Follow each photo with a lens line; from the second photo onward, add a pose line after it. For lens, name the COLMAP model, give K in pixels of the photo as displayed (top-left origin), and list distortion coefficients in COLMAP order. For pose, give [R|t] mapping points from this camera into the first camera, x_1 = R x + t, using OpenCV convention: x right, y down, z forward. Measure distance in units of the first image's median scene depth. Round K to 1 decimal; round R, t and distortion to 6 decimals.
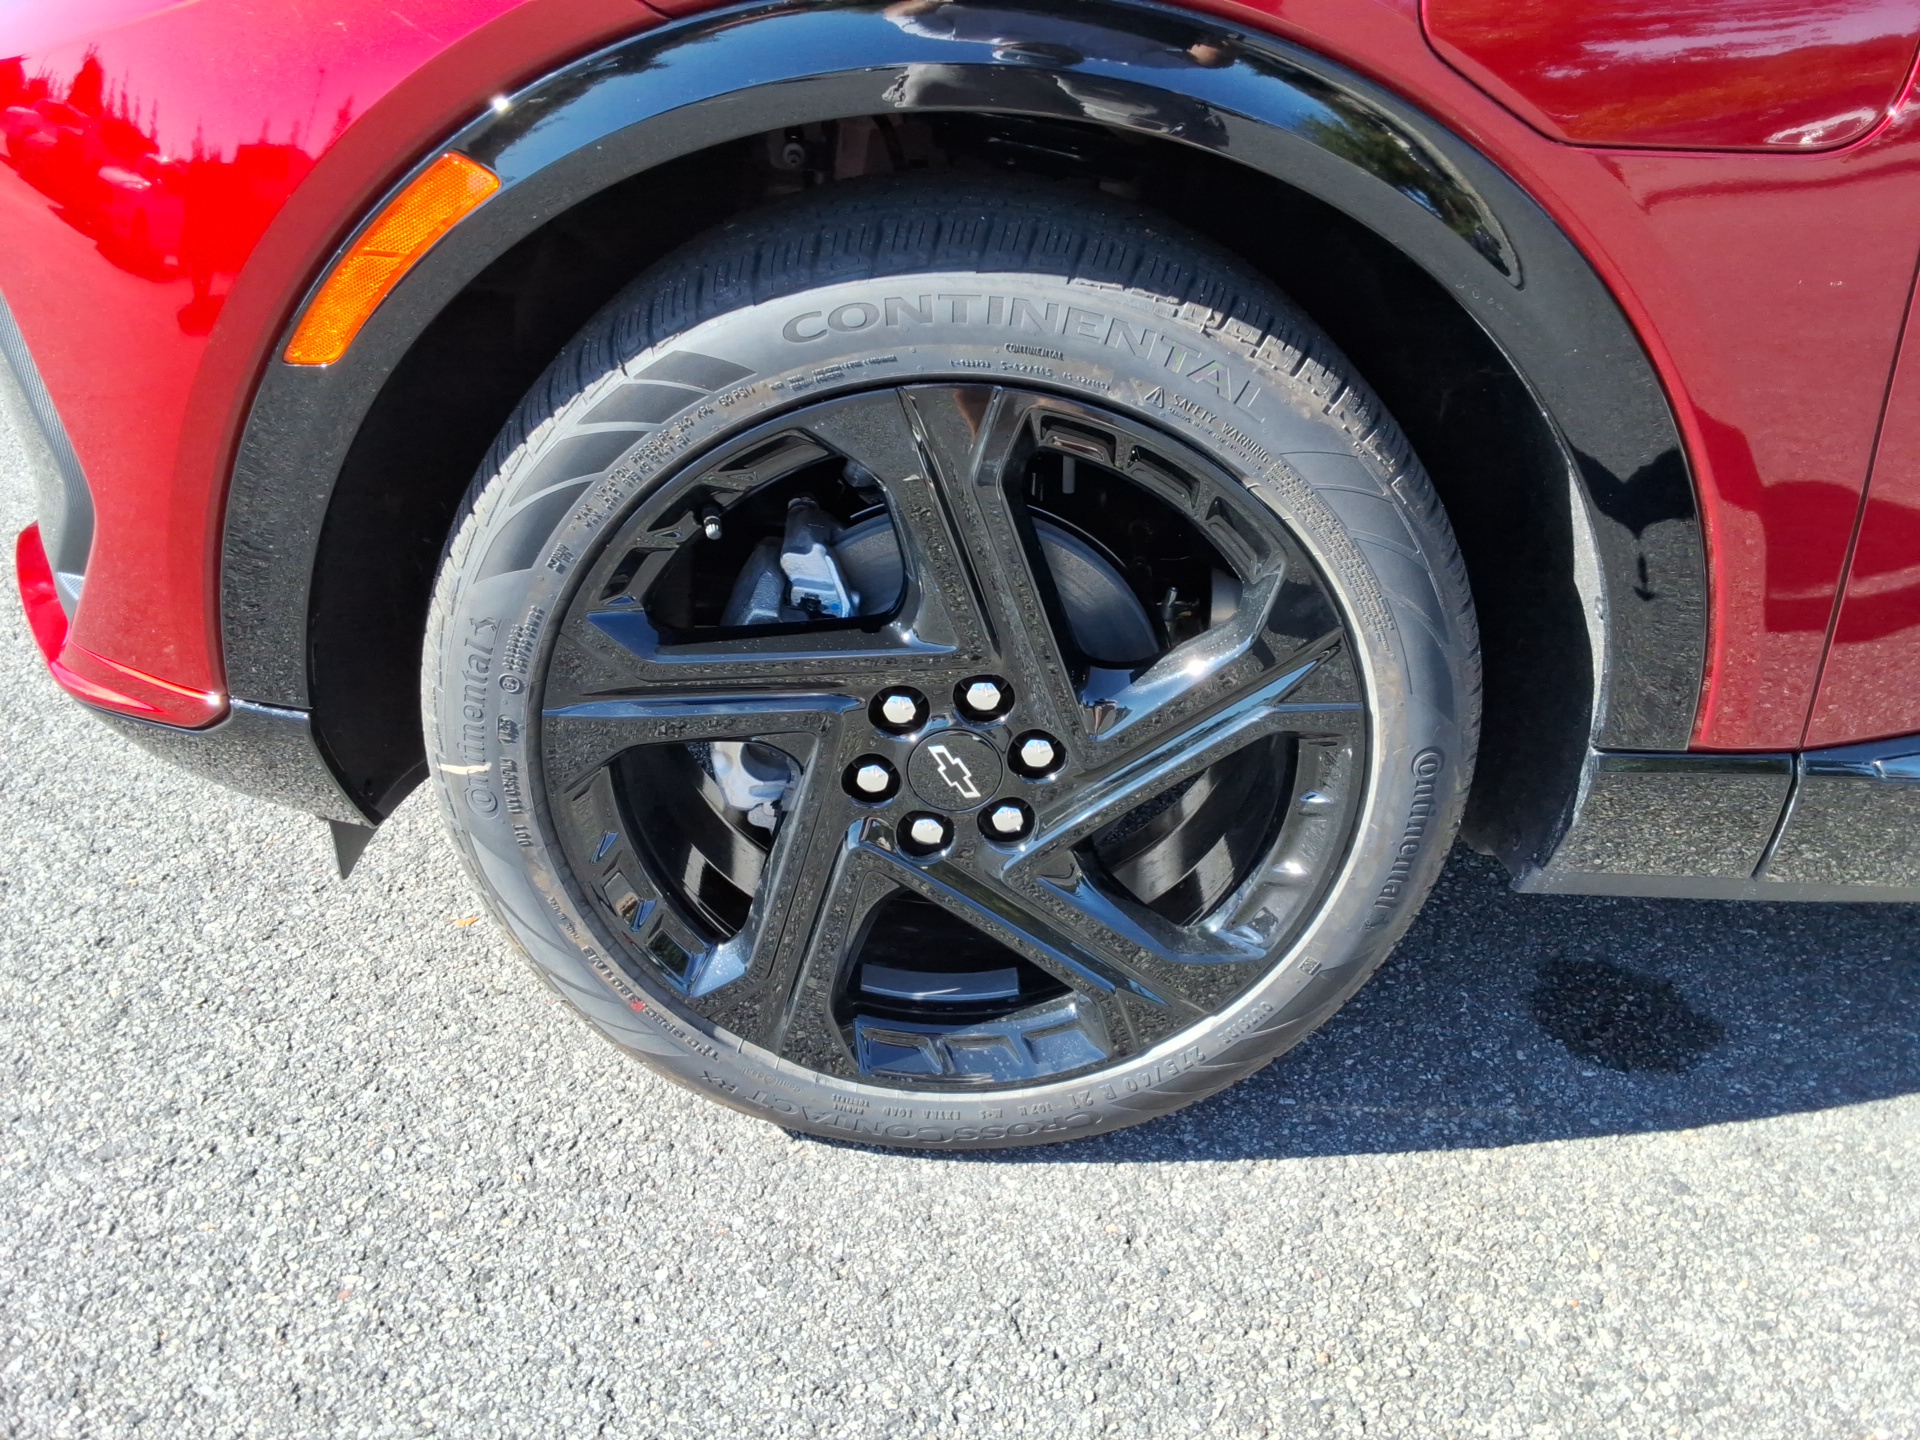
lens RADIAL K [[1552.2, 0, 977.5], [0, 1552.2, 711.7], [0, 0, 1]] dist [0.111502, -0.176601]
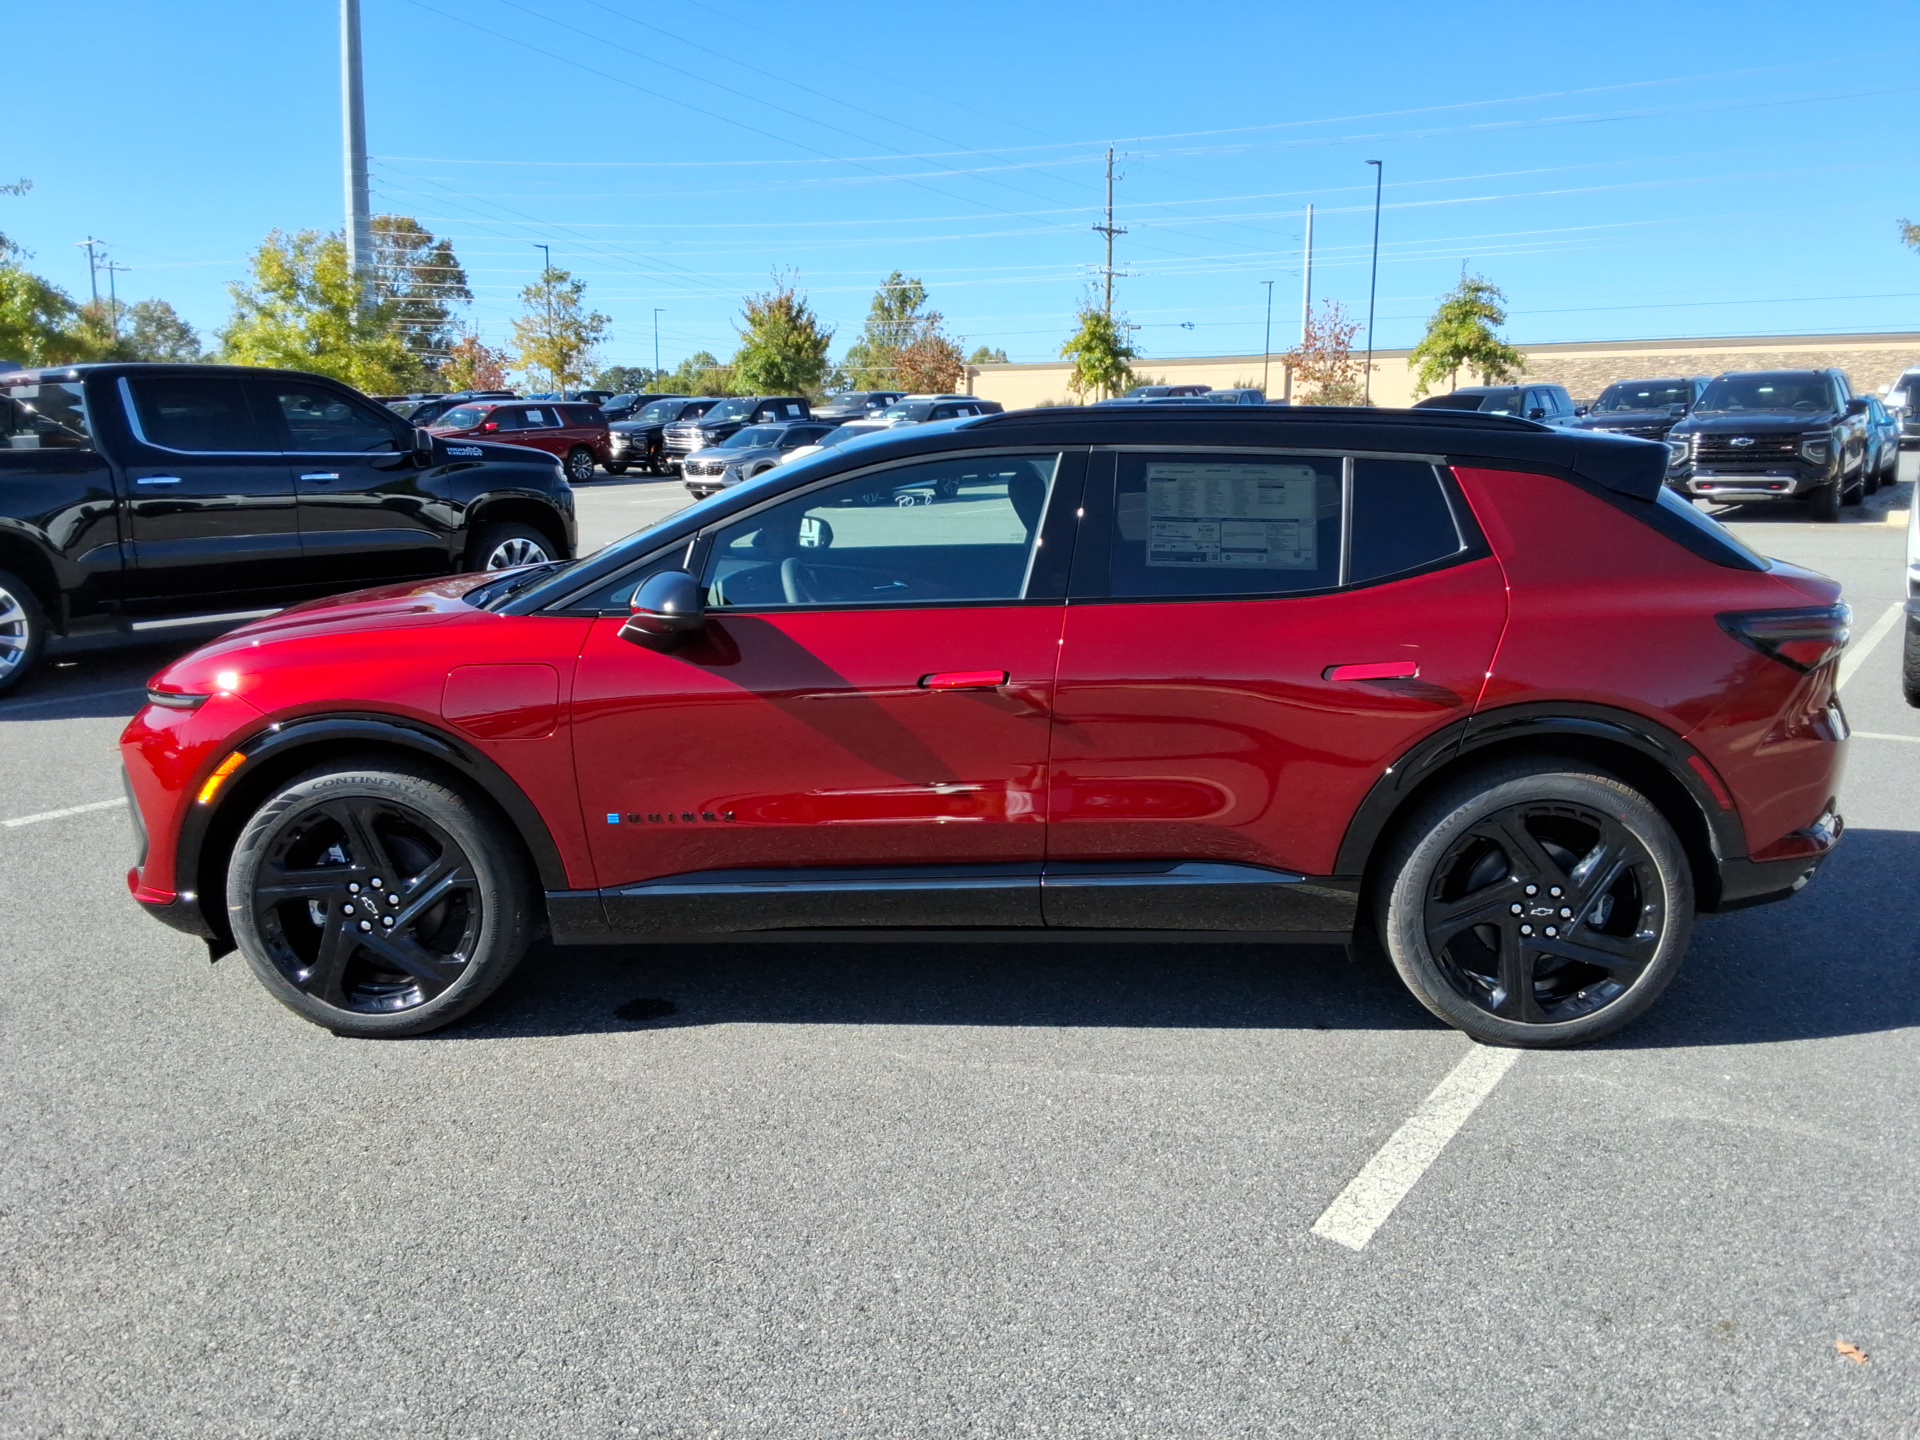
lens RADIAL K [[1534.9, 0, 976.3], [0, 1534.9, 703.5], [0, 0, 1]] dist [0.116682, -0.189862]
pose [[0.997360, -0.046790, -0.055539, 1.639251], [0.026906, 0.948428, -0.315848, 0.787602], [0.067454, 0.313520, 0.947183, -2.513210]]
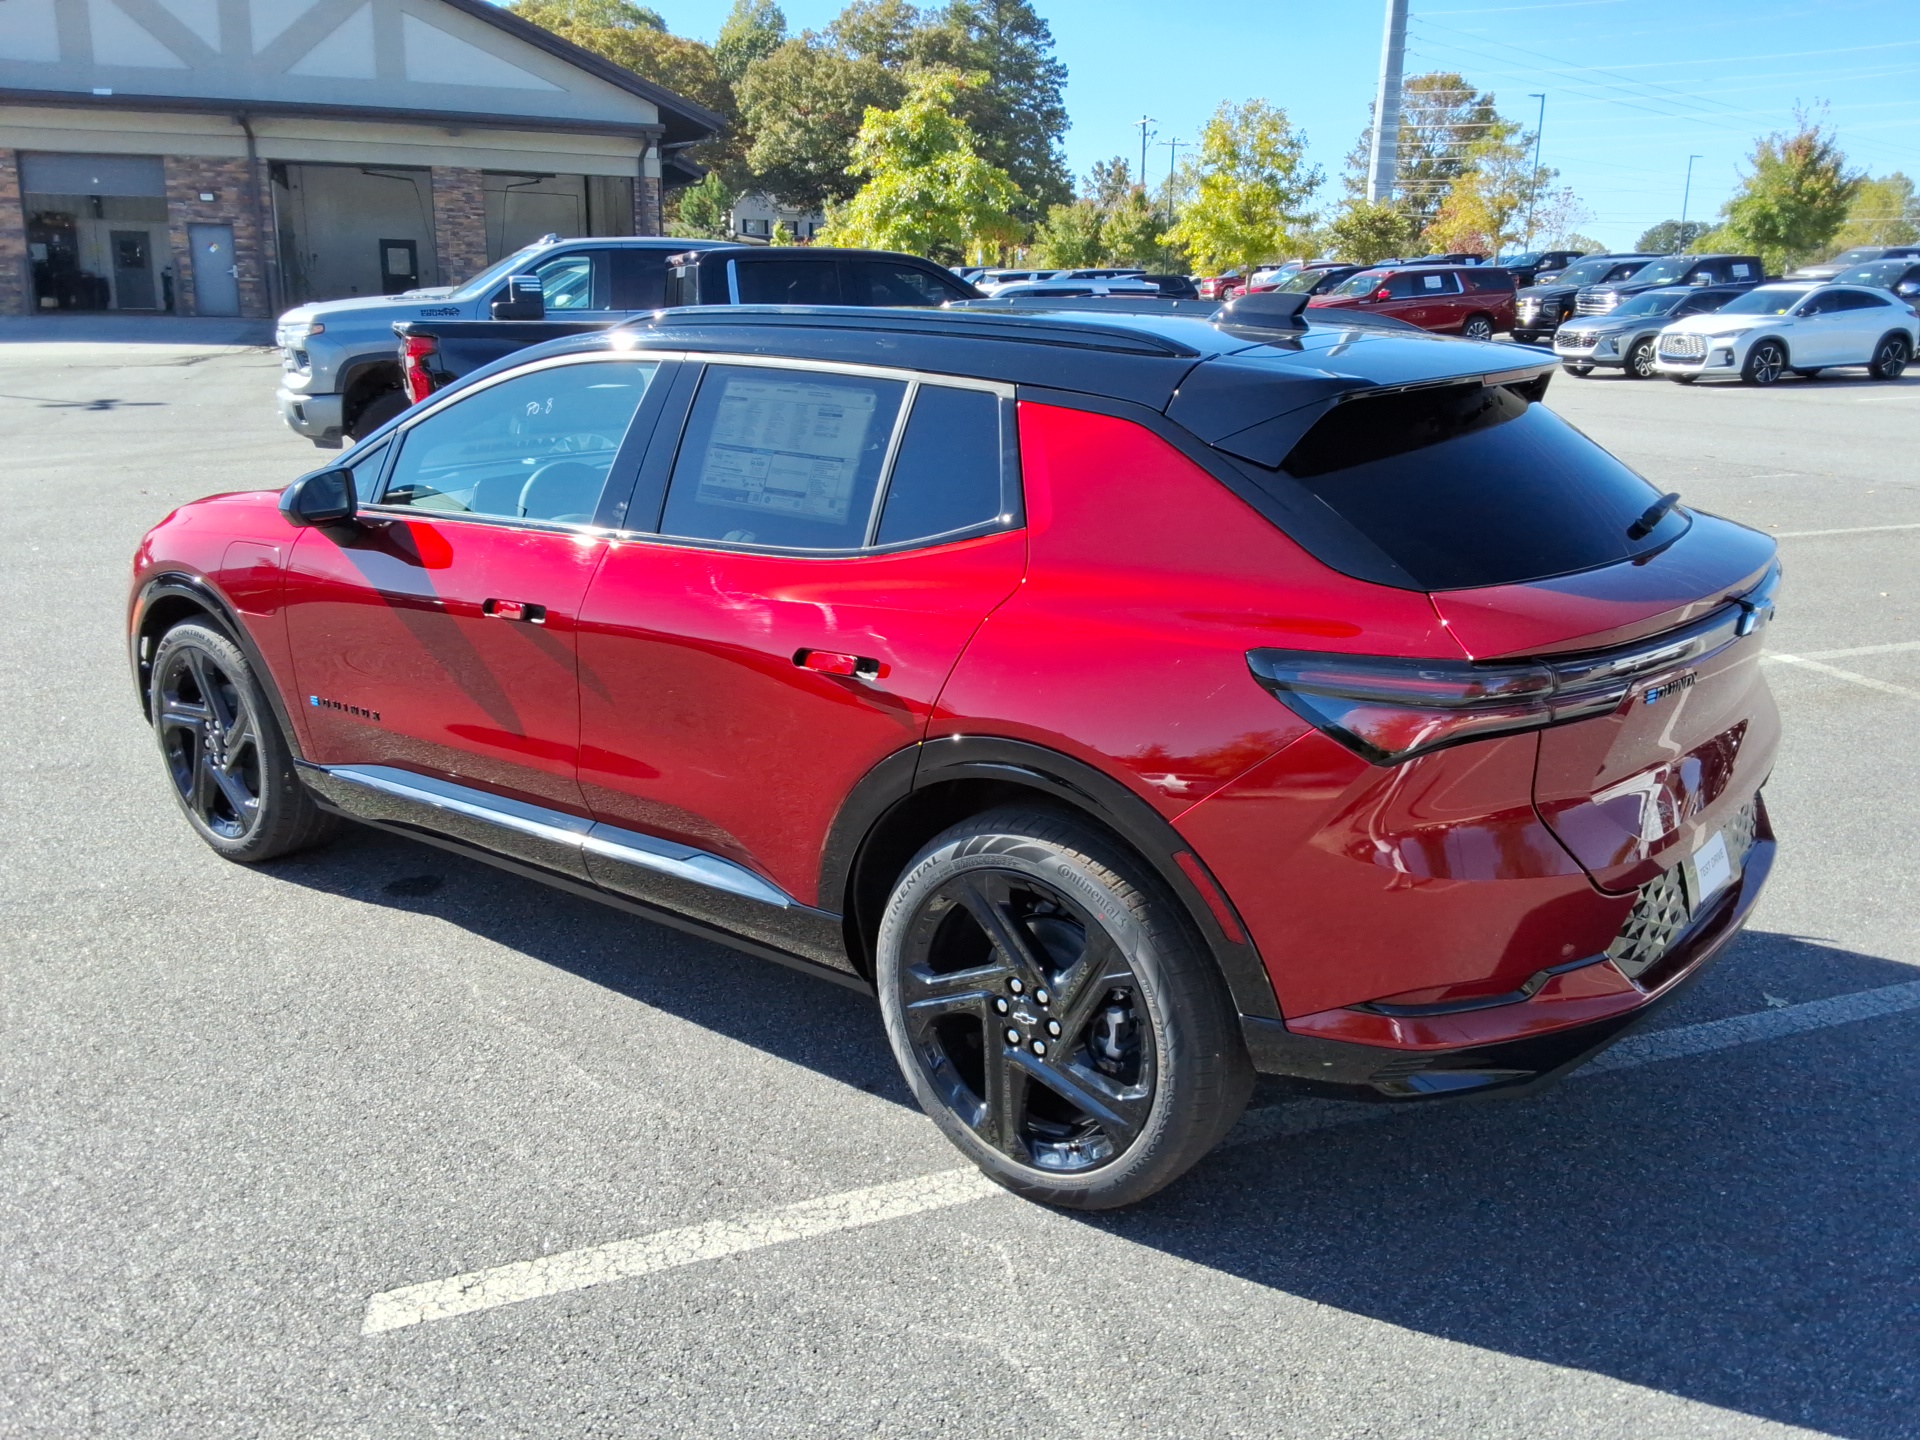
lens RADIAL K [[1534.9, 0, 976.3], [0, 1534.9, 703.5], [0, 0, 1]] dist [0.116682, -0.189862]
pose [[0.778897, 0.109221, -0.617568, 4.177030], [-0.261609, 0.951539, -0.161663, 0.091112], [0.569983, 0.287480, 0.769724, -1.107799]]
